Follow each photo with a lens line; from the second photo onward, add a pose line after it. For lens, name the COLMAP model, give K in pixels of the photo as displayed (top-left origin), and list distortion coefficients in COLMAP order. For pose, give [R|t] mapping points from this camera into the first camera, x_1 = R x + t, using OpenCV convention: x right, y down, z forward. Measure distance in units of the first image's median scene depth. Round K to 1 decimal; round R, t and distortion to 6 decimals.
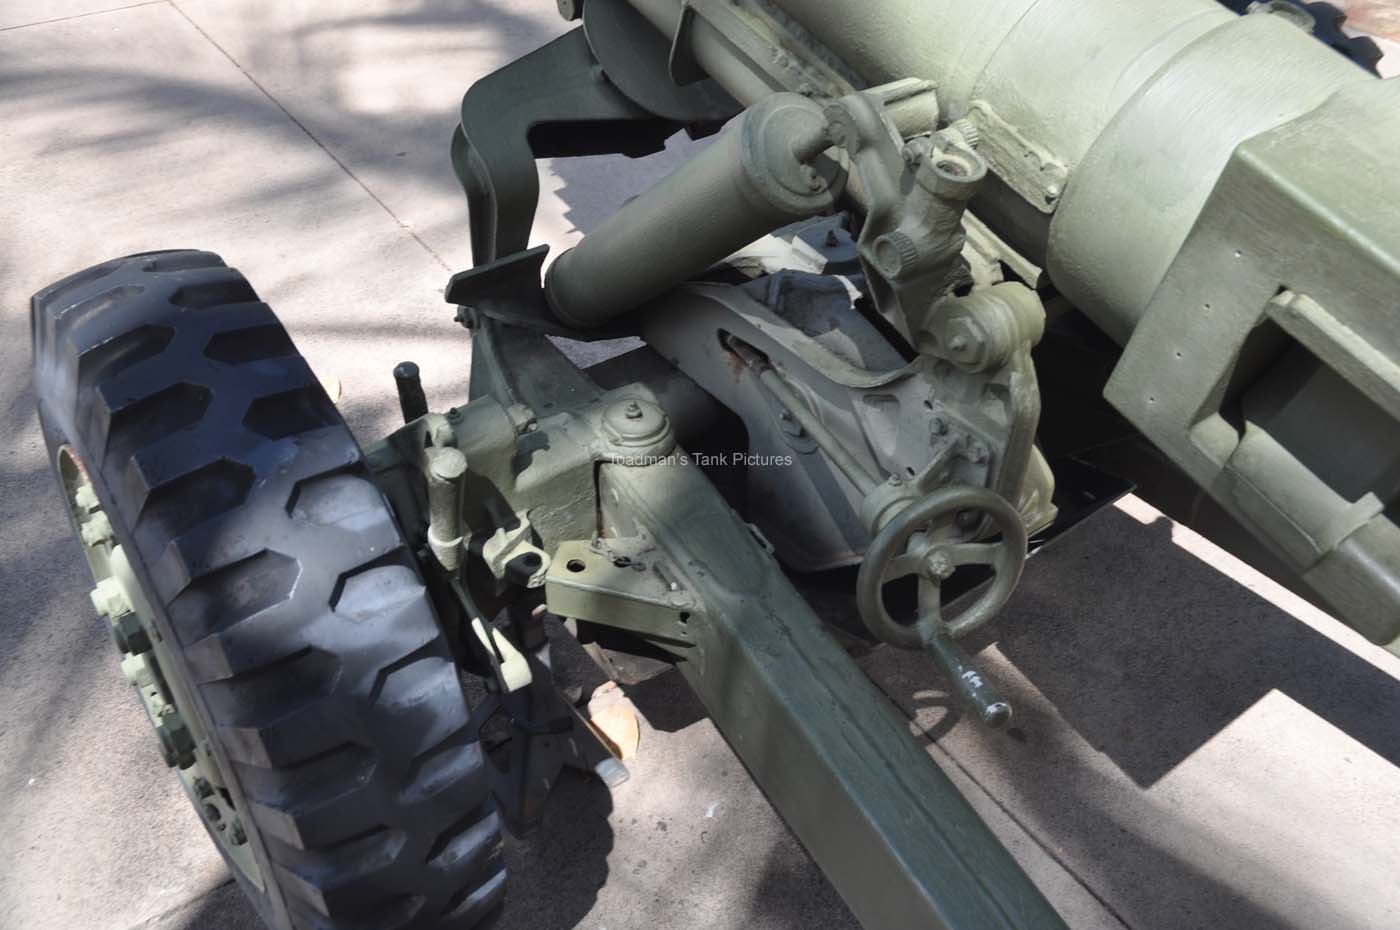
lens RADIAL K [[1276.5, 0, 700.0], [0, 1276.5, 465.0], [0, 0, 1]] dist [-0.108182, 0.024247]
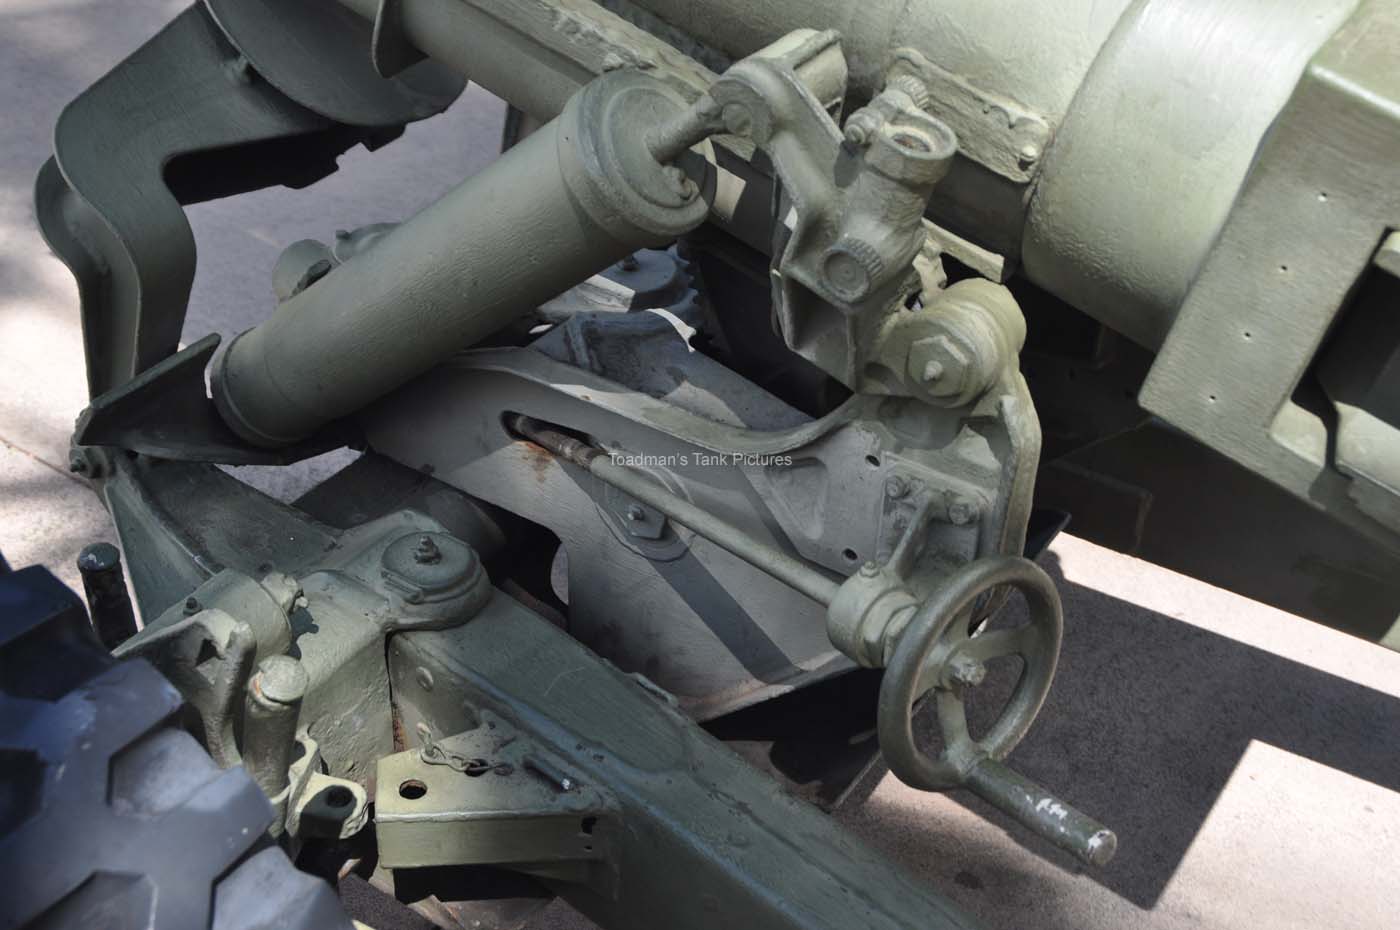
lens RADIAL K [[1826.7, 0, 700.0], [0, 1826.7, 465.0], [0, 0, 1]] dist [0.000438, -0.047068]
pose [[0.938698, -0.185485, 0.290590, -0.233738], [0.201023, 0.979285, -0.024286, -0.041067], [-0.280066, 0.081212, 0.956540, 0.013508]]
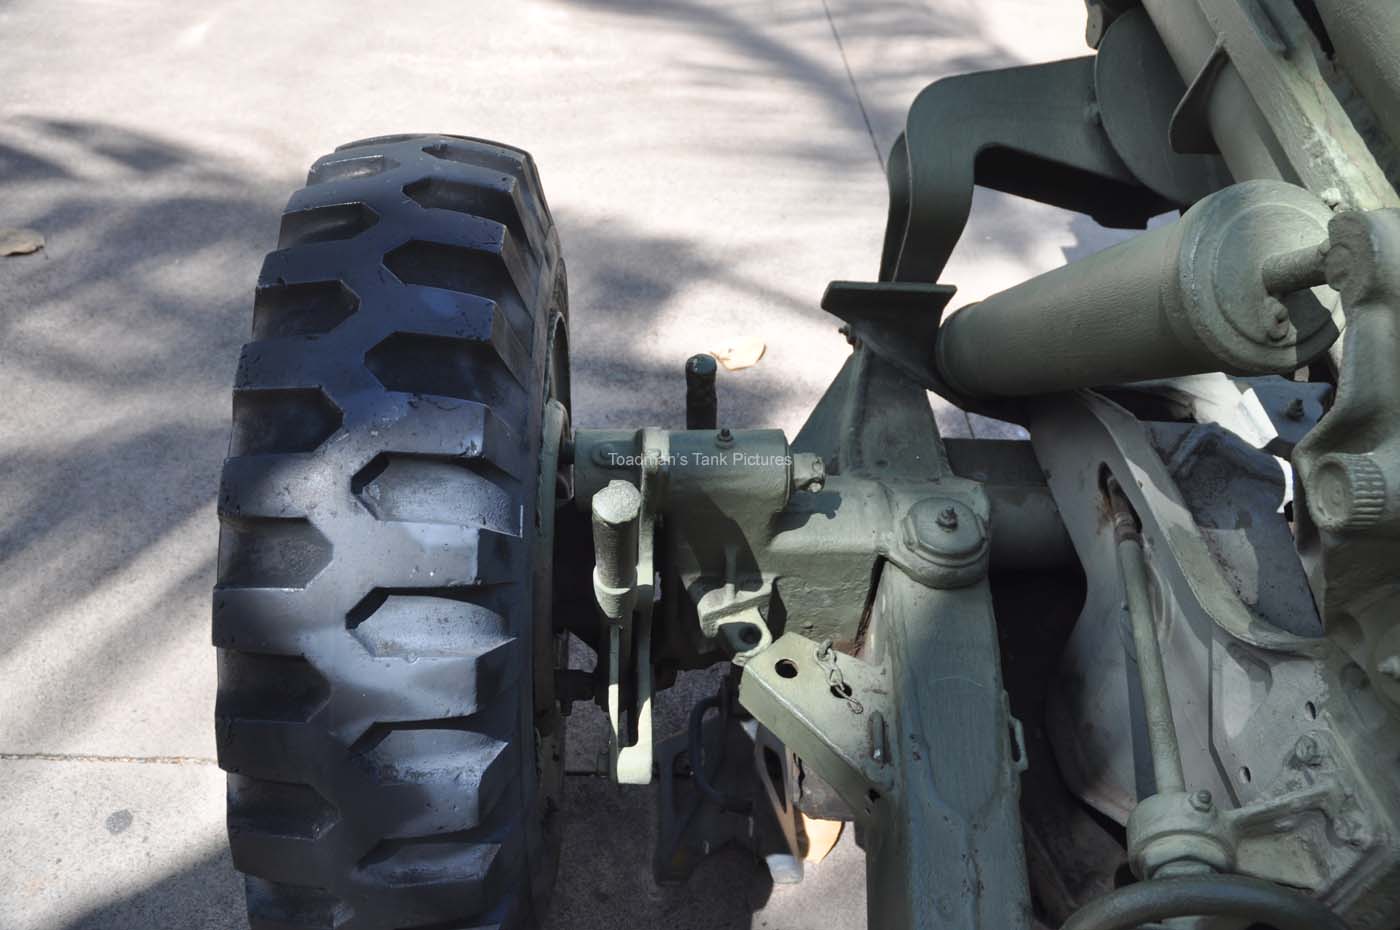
lens RADIAL K [[1067.2, 0, 707.0], [0, 1067.2, 460.6], [0, 0, 1]] dist [-0.177010, 0.148938]
pose [[0.833608, 0.394597, -0.386511, 0.076108], [-0.386496, 0.916610, 0.102210, -0.102138], [0.394612, 0.064182, 0.916604, 0.413539]]
